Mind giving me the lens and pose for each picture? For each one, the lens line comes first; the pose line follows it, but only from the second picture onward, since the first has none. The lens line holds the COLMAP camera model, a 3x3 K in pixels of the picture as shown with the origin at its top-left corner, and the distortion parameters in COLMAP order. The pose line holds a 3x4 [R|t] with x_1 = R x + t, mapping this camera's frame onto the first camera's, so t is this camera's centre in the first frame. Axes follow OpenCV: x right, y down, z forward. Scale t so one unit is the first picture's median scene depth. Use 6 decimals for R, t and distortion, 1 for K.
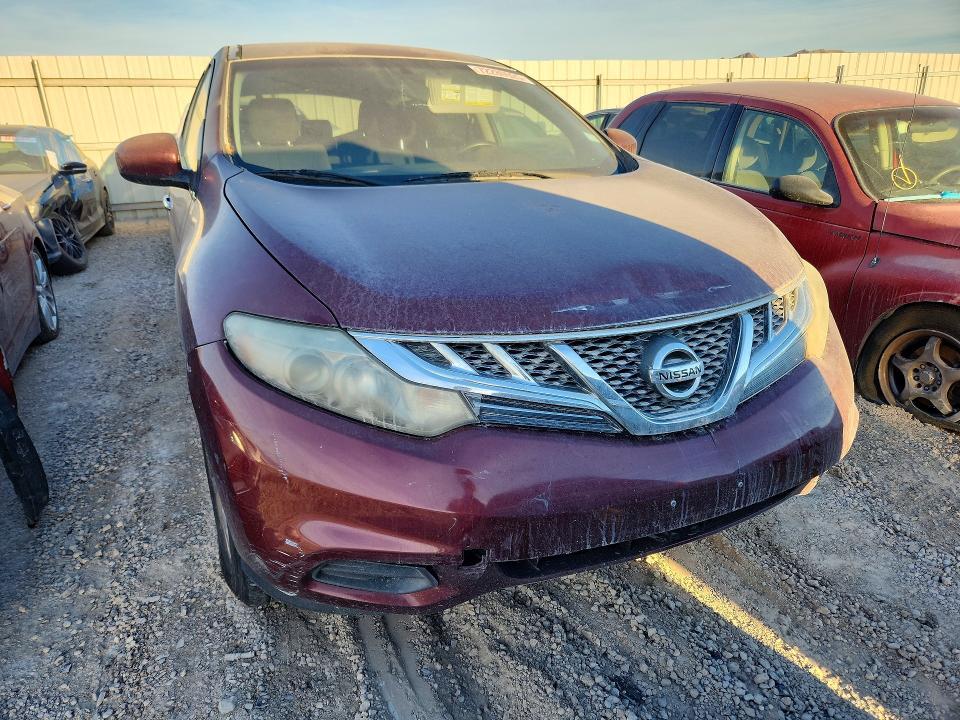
lens RADIAL K [[649.0, 0, 480.0], [0, 649.0, 357.9], [0, 0, 1]] dist [0.002907, -0.002614]
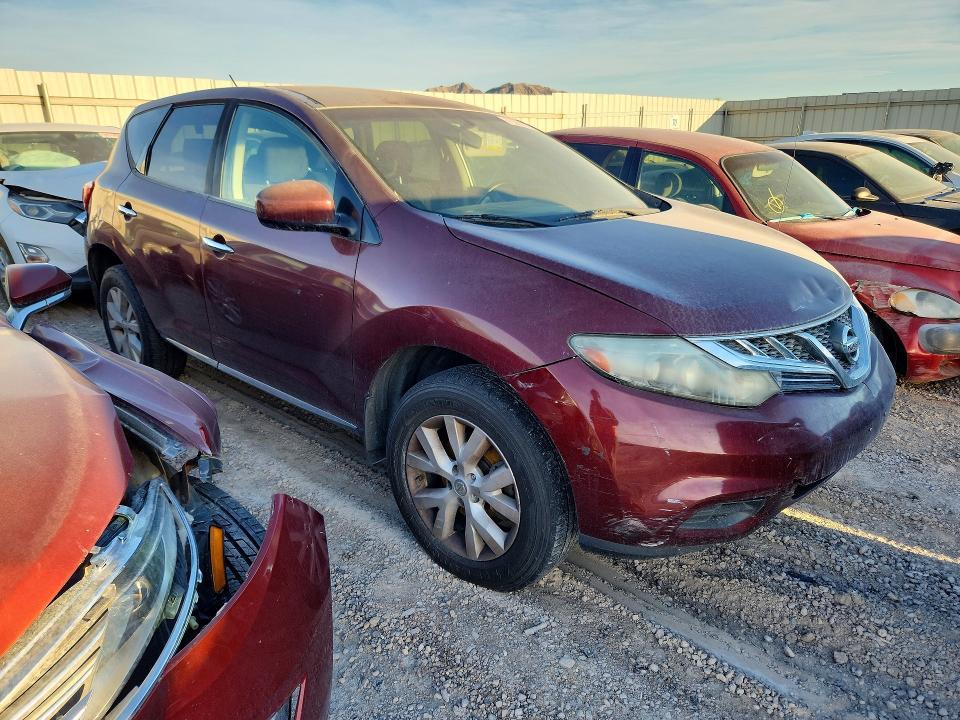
lens RADIAL K [[649.0, 0, 479.8], [0, 649.0, 361.9], [0, 0, 1]] dist [0.002907, -0.002614]
pose [[0.924929, -0.109263, 0.364098, -1.056047], [0.118253, 0.992981, -0.002417, -0.036655], [-0.361278, 0.045291, 0.931358, -0.096907]]
